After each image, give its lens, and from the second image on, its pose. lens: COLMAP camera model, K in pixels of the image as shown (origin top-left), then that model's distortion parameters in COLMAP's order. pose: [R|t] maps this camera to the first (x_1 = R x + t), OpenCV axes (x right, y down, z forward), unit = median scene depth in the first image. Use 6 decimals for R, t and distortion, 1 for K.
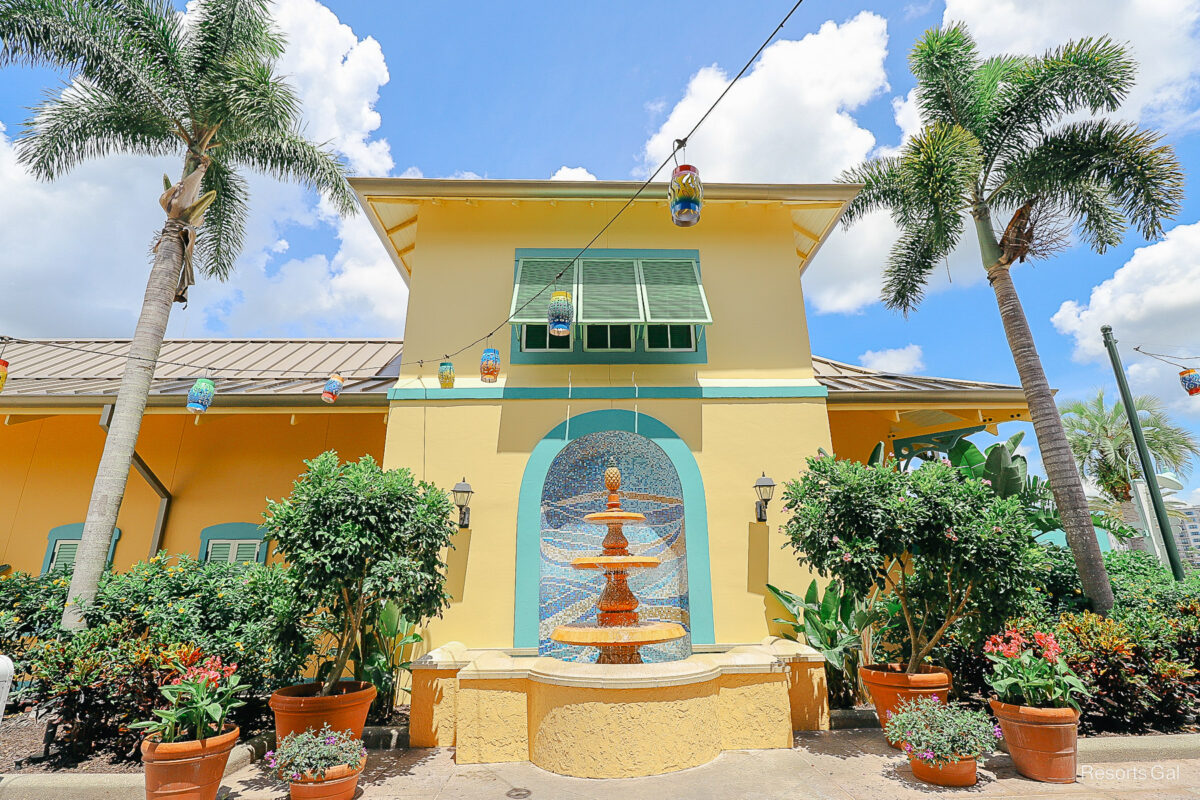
lens RADIAL K [[549.0, 0, 600.0], [0, 549.0, 400.0], [0, 0, 1]] dist [-0.034485, 0.006863]
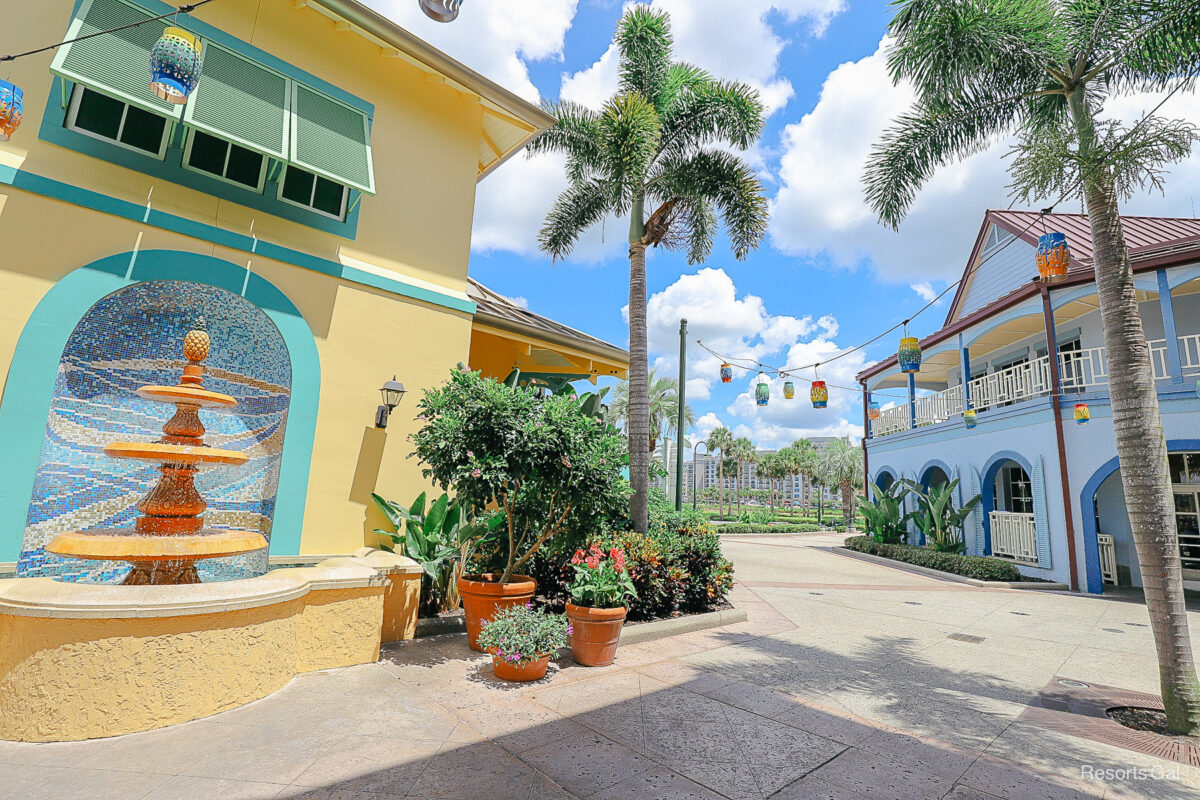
lens RADIAL K [[549.0, 0, 600.0], [0, 549.0, 400.0], [0, 0, 1]] dist [-0.034485, 0.006863]
pose [[0.752875, 0.161899, 0.637940, -0.023931], [-0.257413, 0.964498, 0.059016, 0.035420], [-0.605737, -0.208646, 0.767821, 0.102317]]
